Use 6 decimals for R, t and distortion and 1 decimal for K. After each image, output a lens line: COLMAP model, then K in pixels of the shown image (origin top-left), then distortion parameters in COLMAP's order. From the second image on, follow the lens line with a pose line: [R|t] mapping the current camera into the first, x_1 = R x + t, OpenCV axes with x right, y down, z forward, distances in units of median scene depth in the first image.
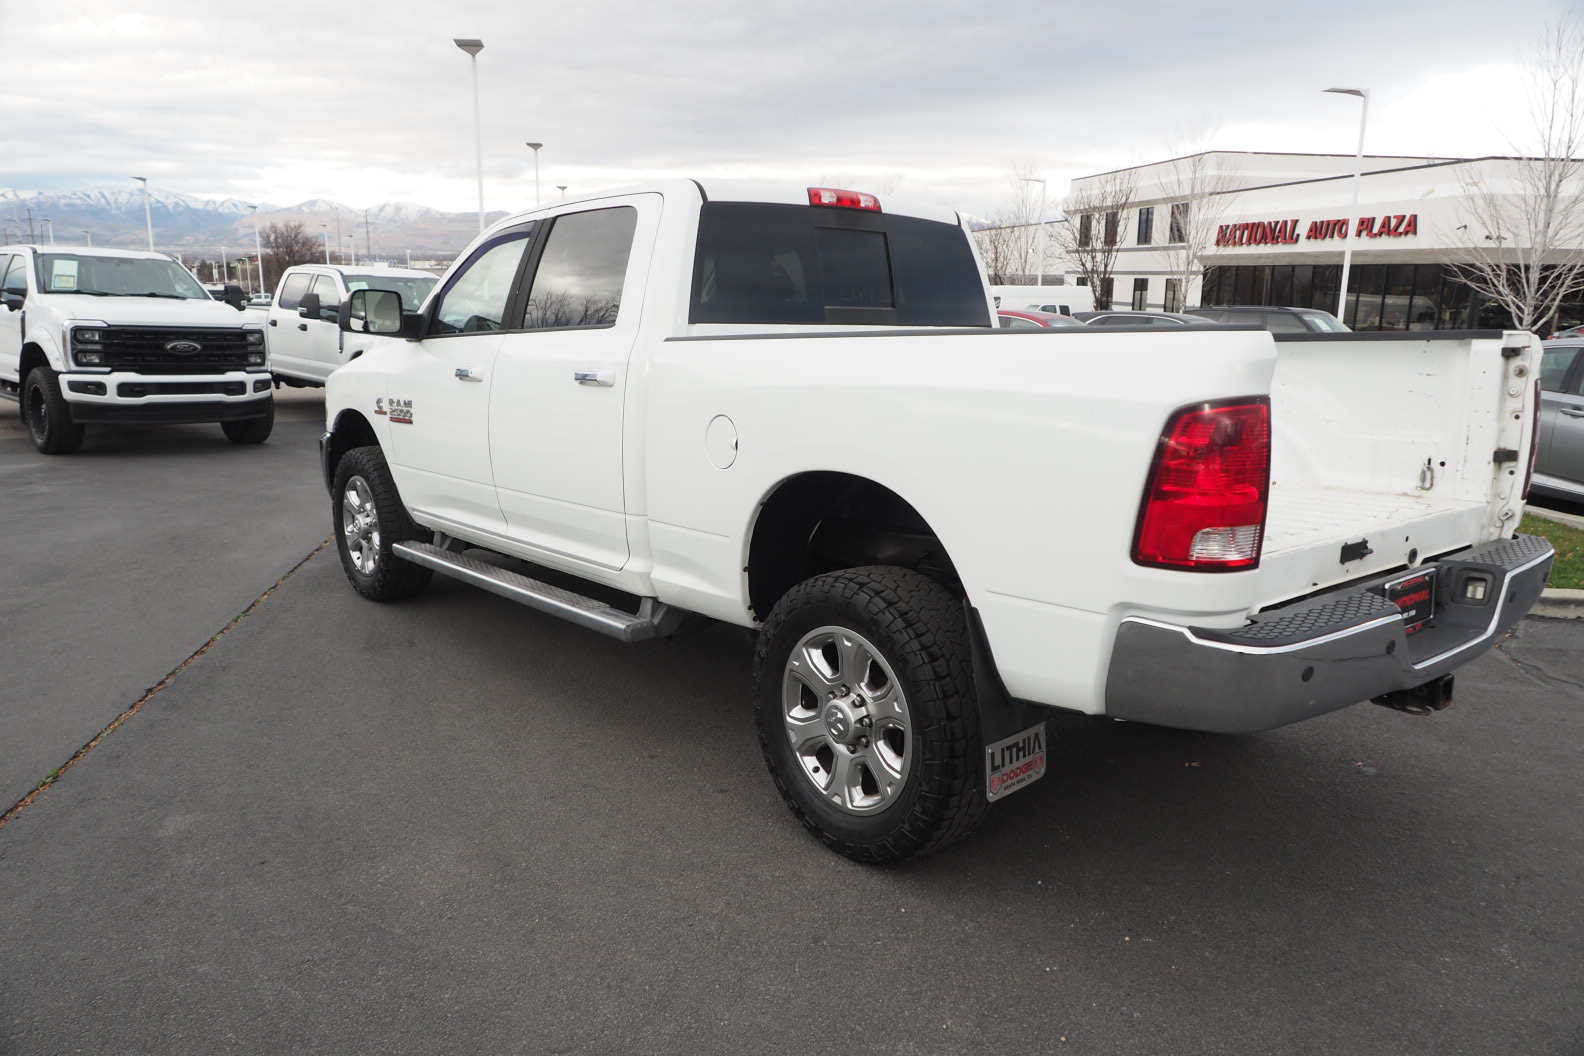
lens RADIAL K [[1110.2, 0, 784.2], [0, 1110.2, 519.8], [0, 0, 1]] dist [-0.030547, 0.005844]
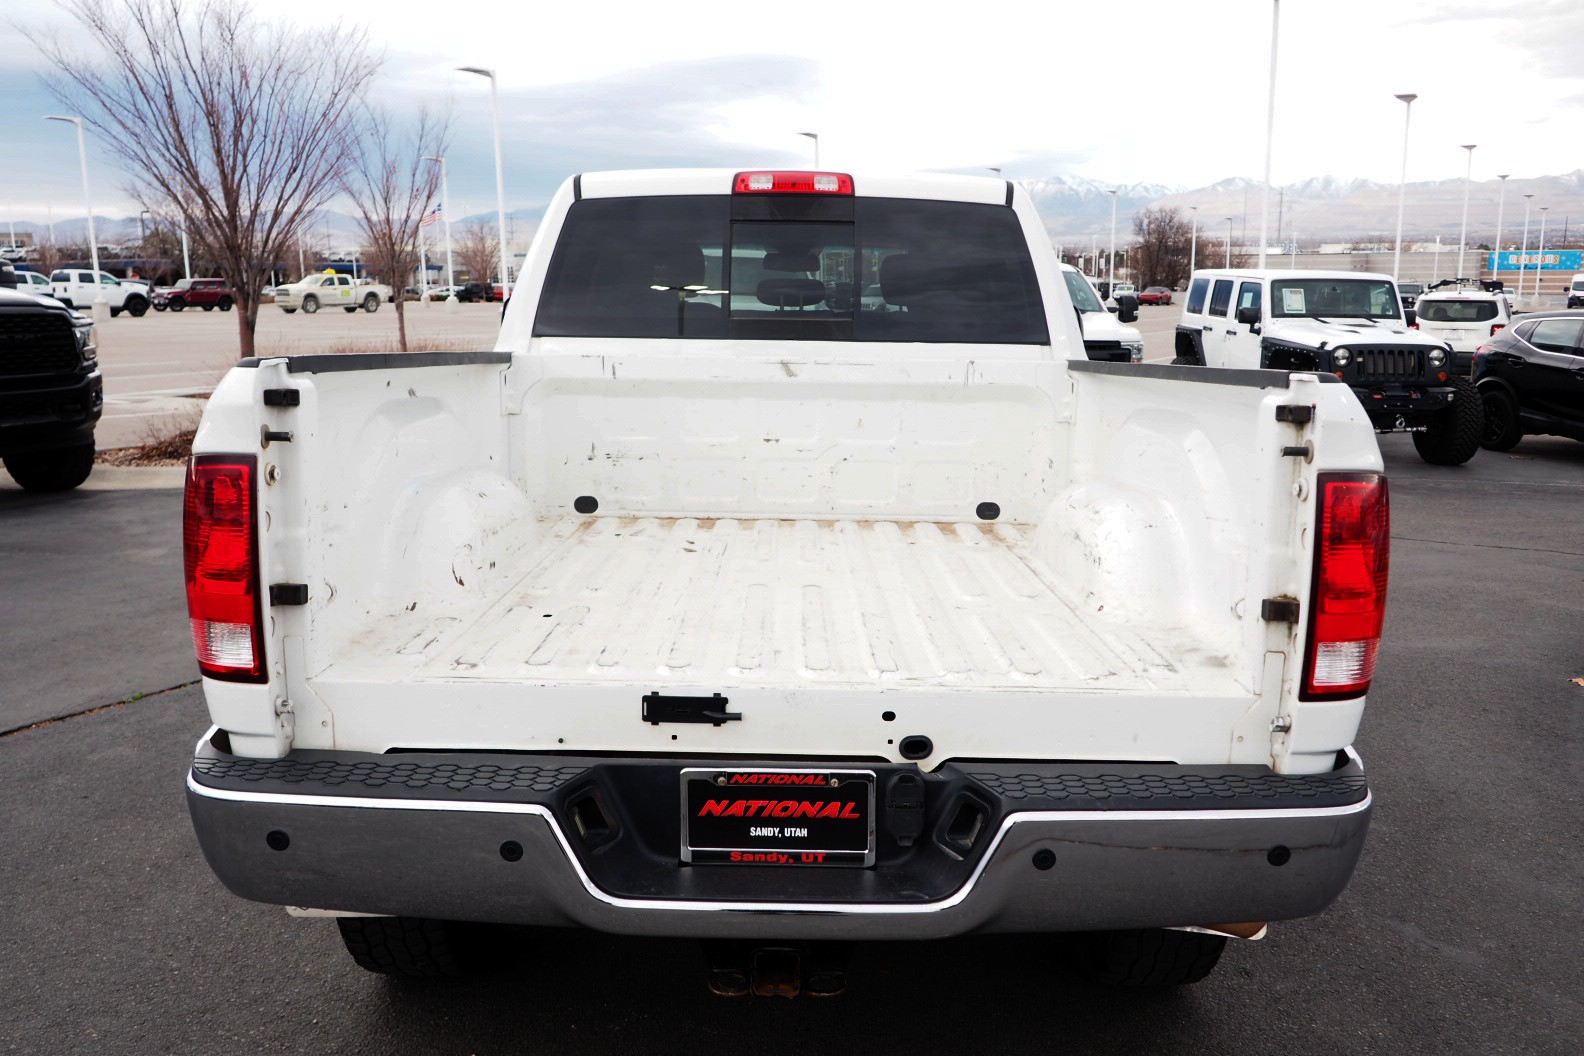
lens RADIAL K [[1274.6, 0, 779.7], [0, 1274.6, 525.4], [0, 0, 1]] dist [-0.002023, -0.006300]
pose [[0.765475, 0.105516, -0.634755, 0.640048], [-0.114744, 0.993036, 0.026699, -0.065222], [0.633152, 0.052397, 0.772252, 0.287578]]
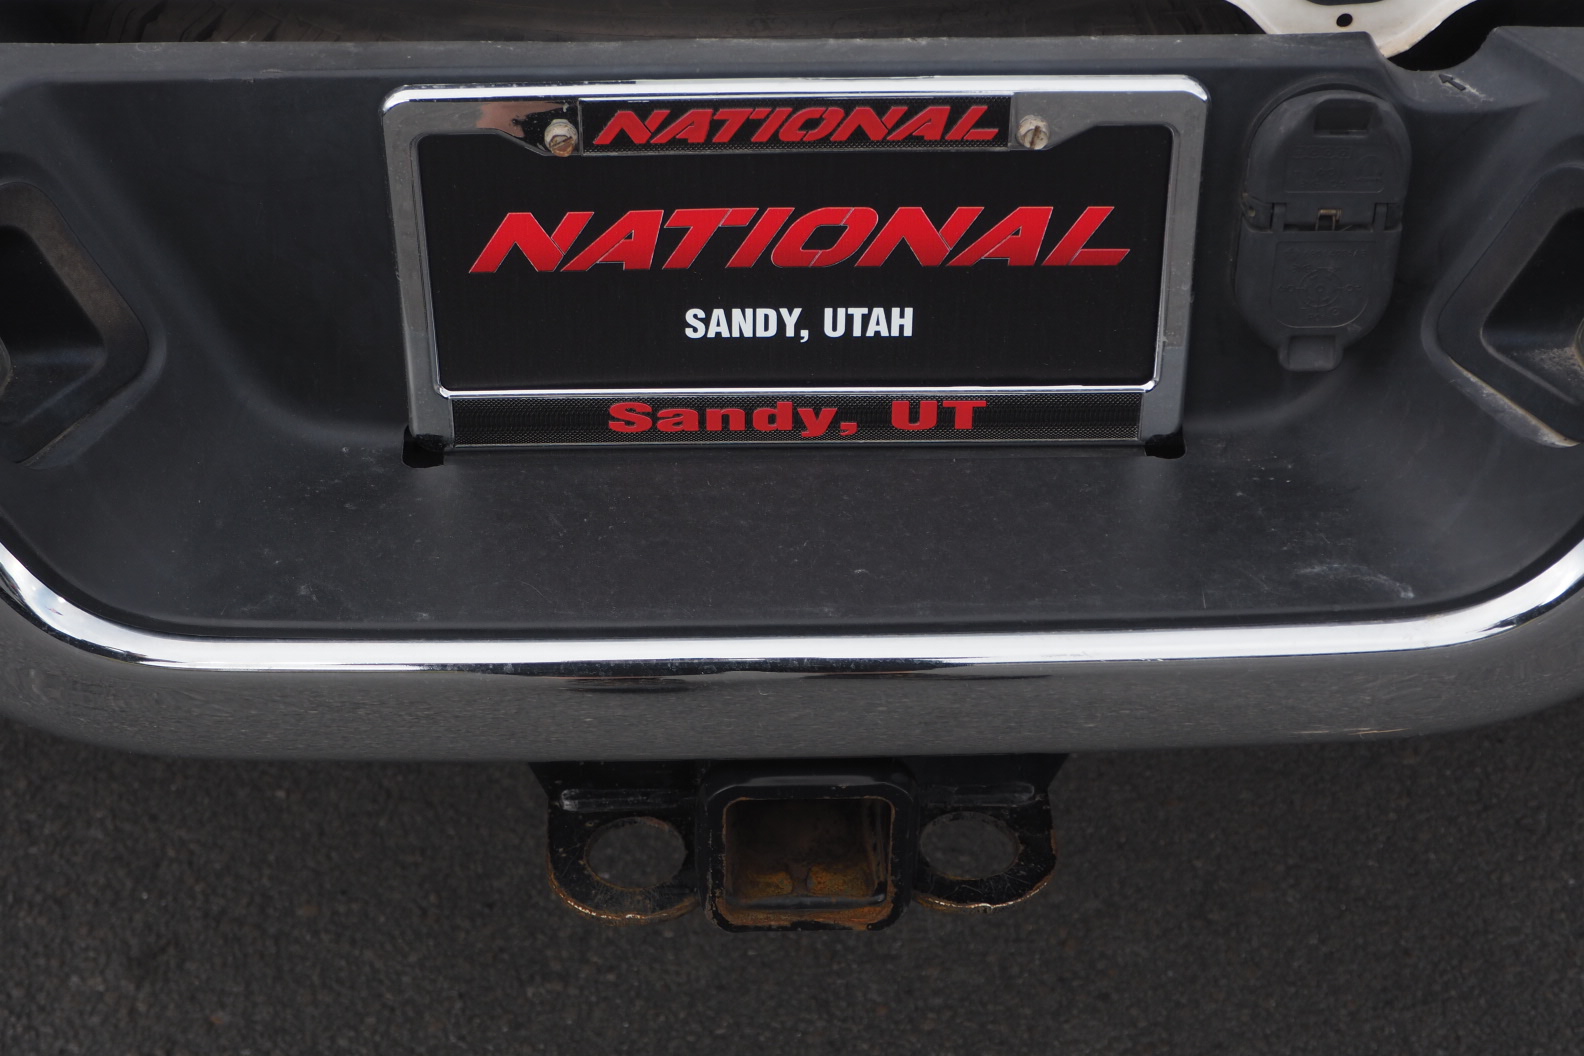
lens RADIAL K [[2607.5, 0, 775.6], [0, 2607.5, 530.3], [0, 0, 1]] dist [-0.035304, 0.000000]
pose [[0.796666, 0.357159, -0.487607, 0.483493], [-0.103658, 0.875519, 0.471934, -0.037734], [0.595465, -0.325429, 0.734519, 0.463656]]
